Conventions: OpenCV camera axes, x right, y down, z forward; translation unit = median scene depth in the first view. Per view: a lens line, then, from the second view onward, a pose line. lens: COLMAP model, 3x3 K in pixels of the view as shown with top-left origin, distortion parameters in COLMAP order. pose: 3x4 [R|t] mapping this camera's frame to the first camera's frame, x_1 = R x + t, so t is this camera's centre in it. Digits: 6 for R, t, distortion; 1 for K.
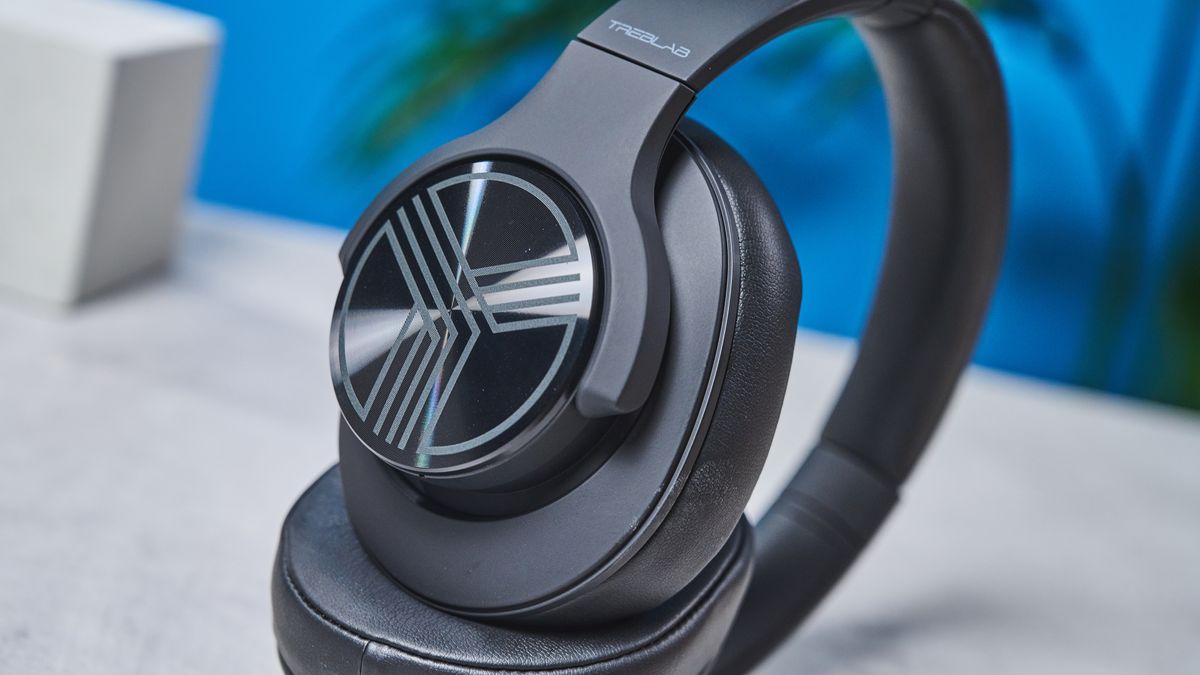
lens RADIAL K [[2213.6, 0, 600.0], [0, 2213.6, 337.5], [0, 0, 1]] dist [-0.242303, 0.112390]
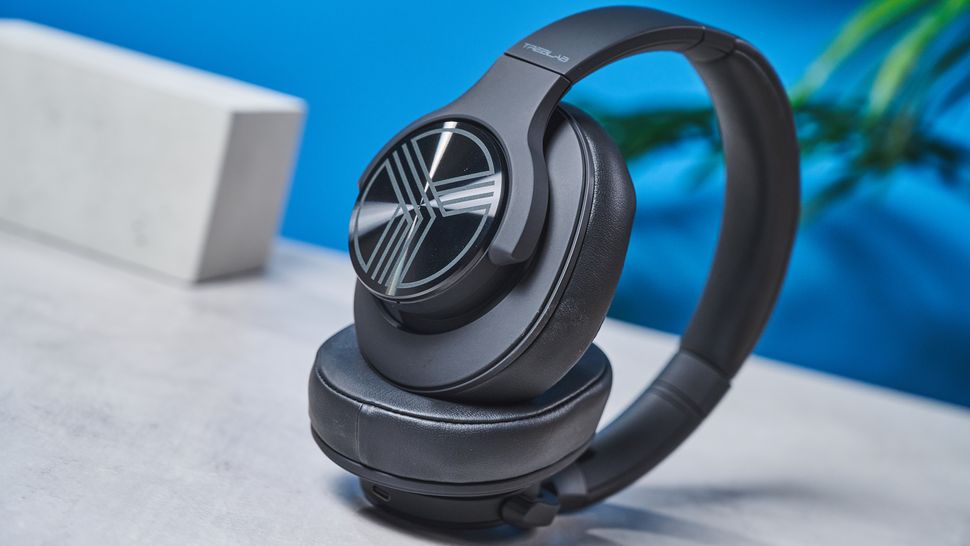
lens RADIAL K [[1951.6, 0, 485.0], [0, 1951.6, 273.0], [0, 0, 1]] dist [-0.447999, -0.230874]
pose [[0.995721, 0.025453, -0.088831, 0.112923], [-0.034778, 0.993858, -0.105054, 0.189399], [0.085611, 0.107694, 0.990491, -0.448645]]
